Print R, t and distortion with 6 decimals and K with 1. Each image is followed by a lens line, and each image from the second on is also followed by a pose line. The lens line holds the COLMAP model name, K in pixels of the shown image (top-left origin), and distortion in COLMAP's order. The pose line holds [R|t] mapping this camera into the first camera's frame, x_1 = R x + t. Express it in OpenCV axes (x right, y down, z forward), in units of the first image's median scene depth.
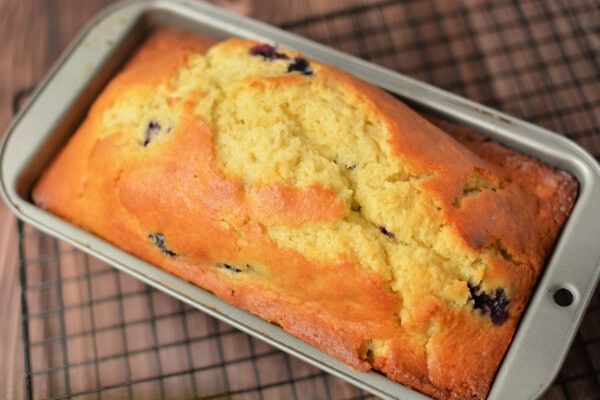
lens RADIAL K [[878.8, 0, 300.0], [0, 878.8, 200.0], [0, 0, 1]] dist [-0.209559, -0.017870]
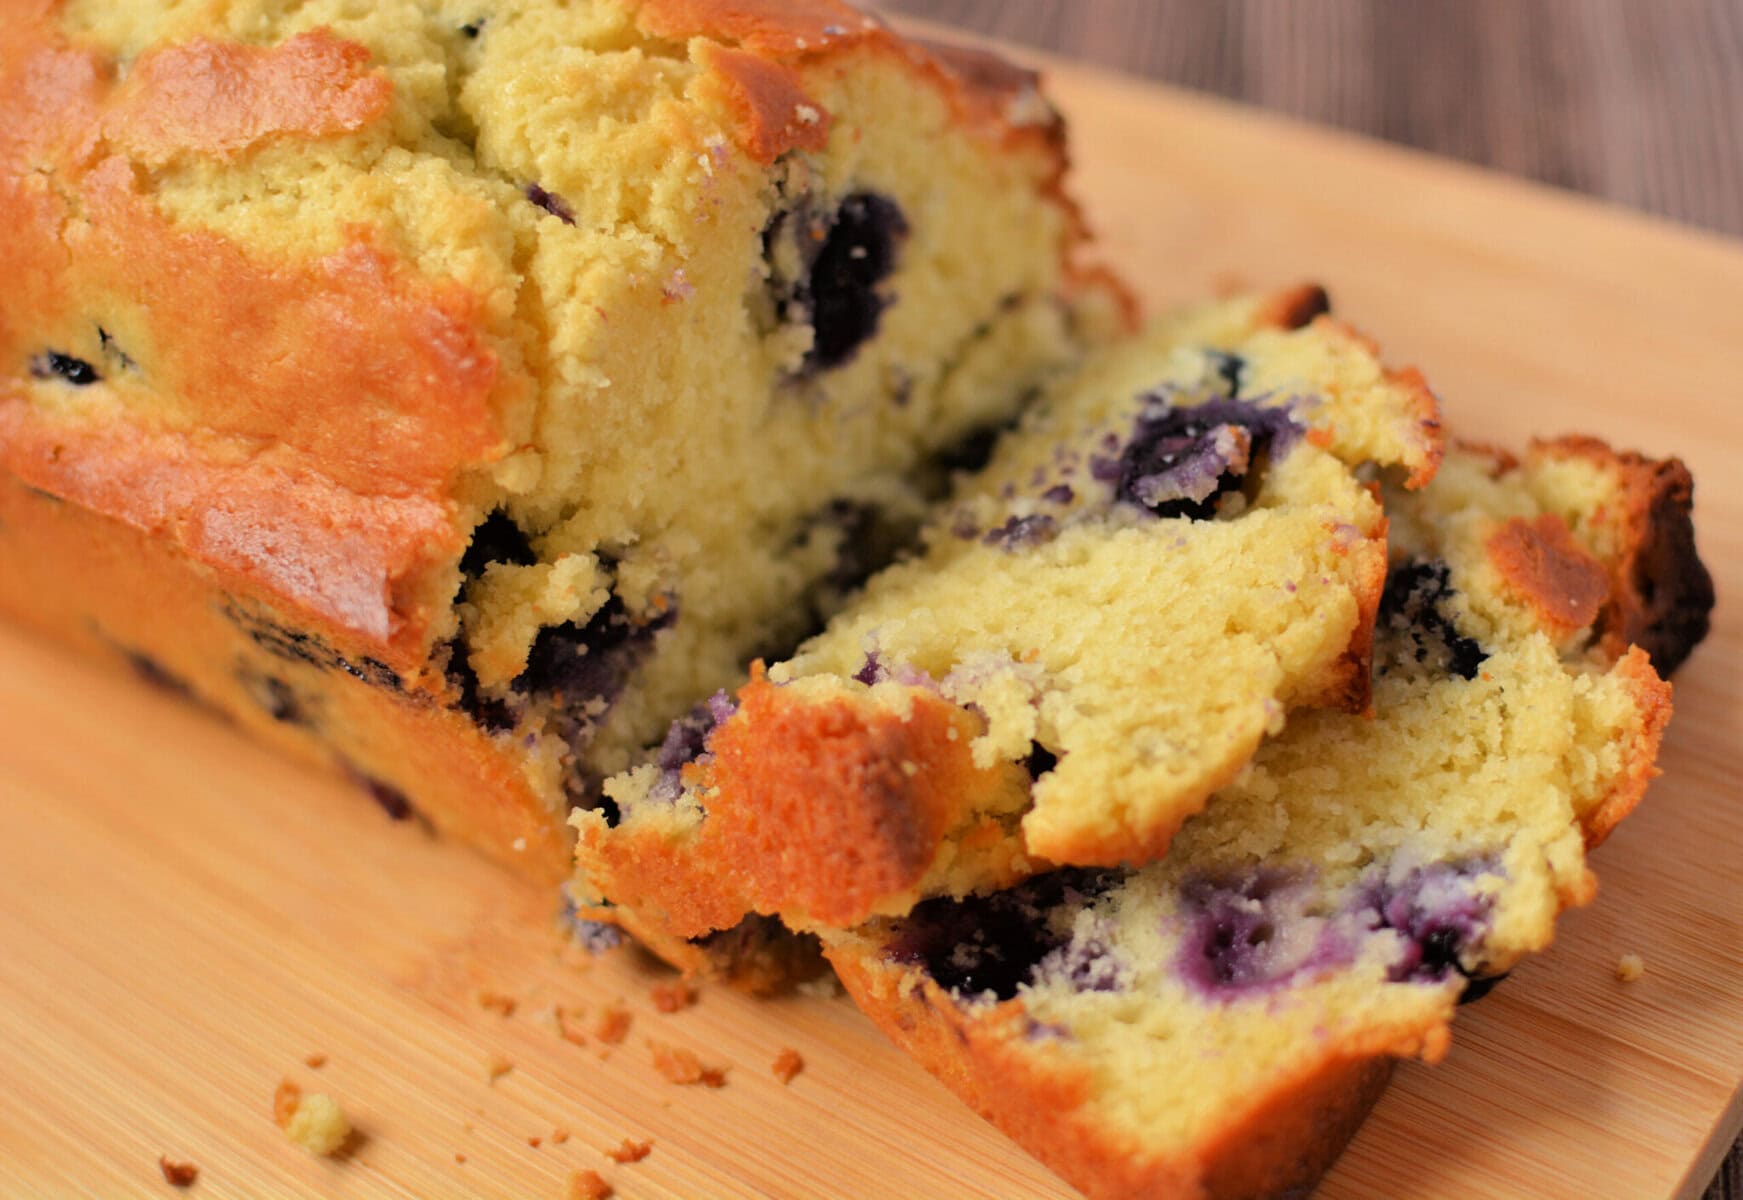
lens RADIAL K [[2636.8, 0, 871.5], [0, 2636.8, 600.0], [0, 0, 1]] dist [-0.210978, 0.042794]
pose [[0.991294, 0.042208, -0.124719, 0.318286], [-0.077127, 0.953848, -0.290218, 0.403161], [0.106713, 0.297310, 0.948799, 0.236340]]
